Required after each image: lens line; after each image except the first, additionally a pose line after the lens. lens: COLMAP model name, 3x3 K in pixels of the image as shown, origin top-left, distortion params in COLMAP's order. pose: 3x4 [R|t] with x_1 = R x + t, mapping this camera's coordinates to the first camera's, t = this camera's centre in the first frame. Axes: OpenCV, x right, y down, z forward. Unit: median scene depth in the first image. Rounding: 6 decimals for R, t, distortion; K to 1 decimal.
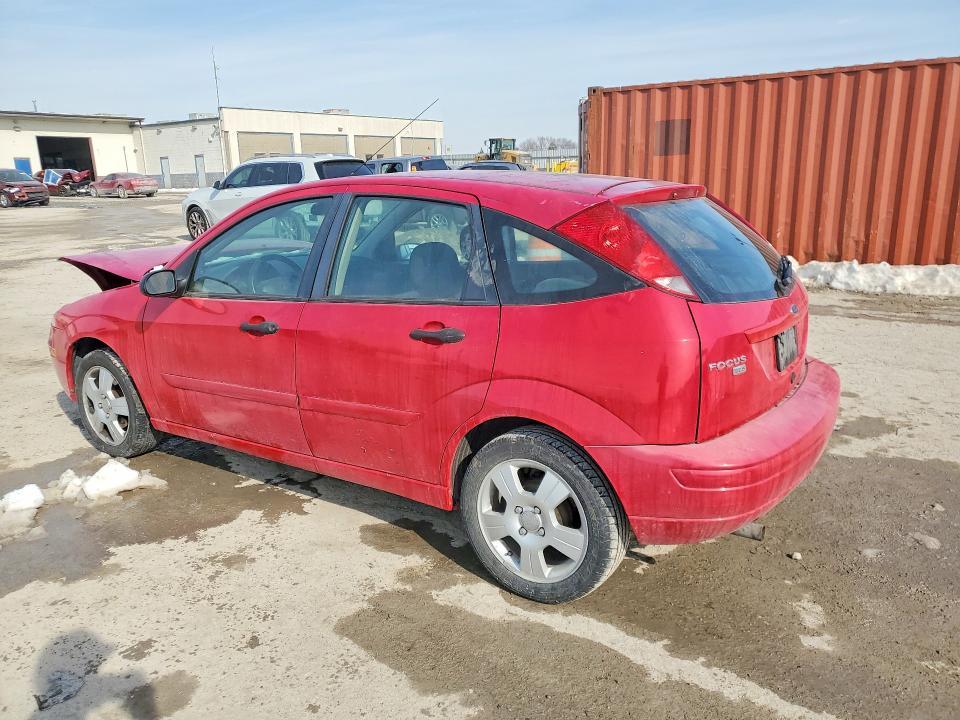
lens RADIAL K [[746.6, 0, 480.0], [0, 746.6, 360.0], [0, 0, 1]] dist [0.009748, 0.004458]
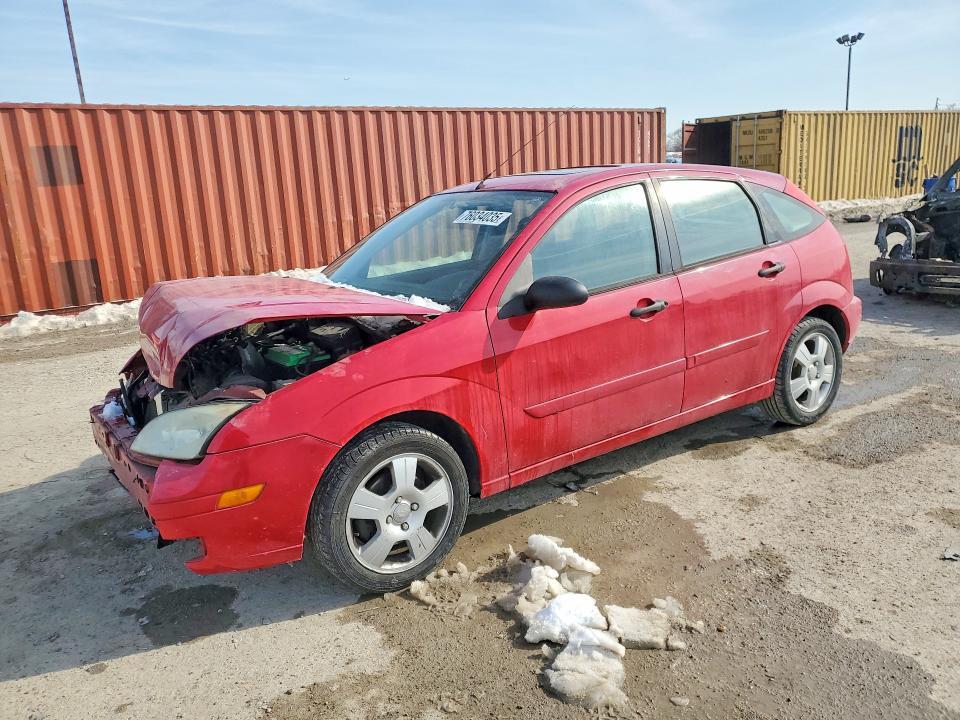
lens RADIAL K [[731.1, 0, 480.0], [0, 731.1, 360.0], [0, 0, 1]] dist [0.002676, 0.000634]
pose [[0.354622, -0.225137, 0.907500, -0.948148], [0.275785, 0.952584, 0.128554, -0.122375], [-0.893413, 0.204687, 0.399896, 0.594359]]
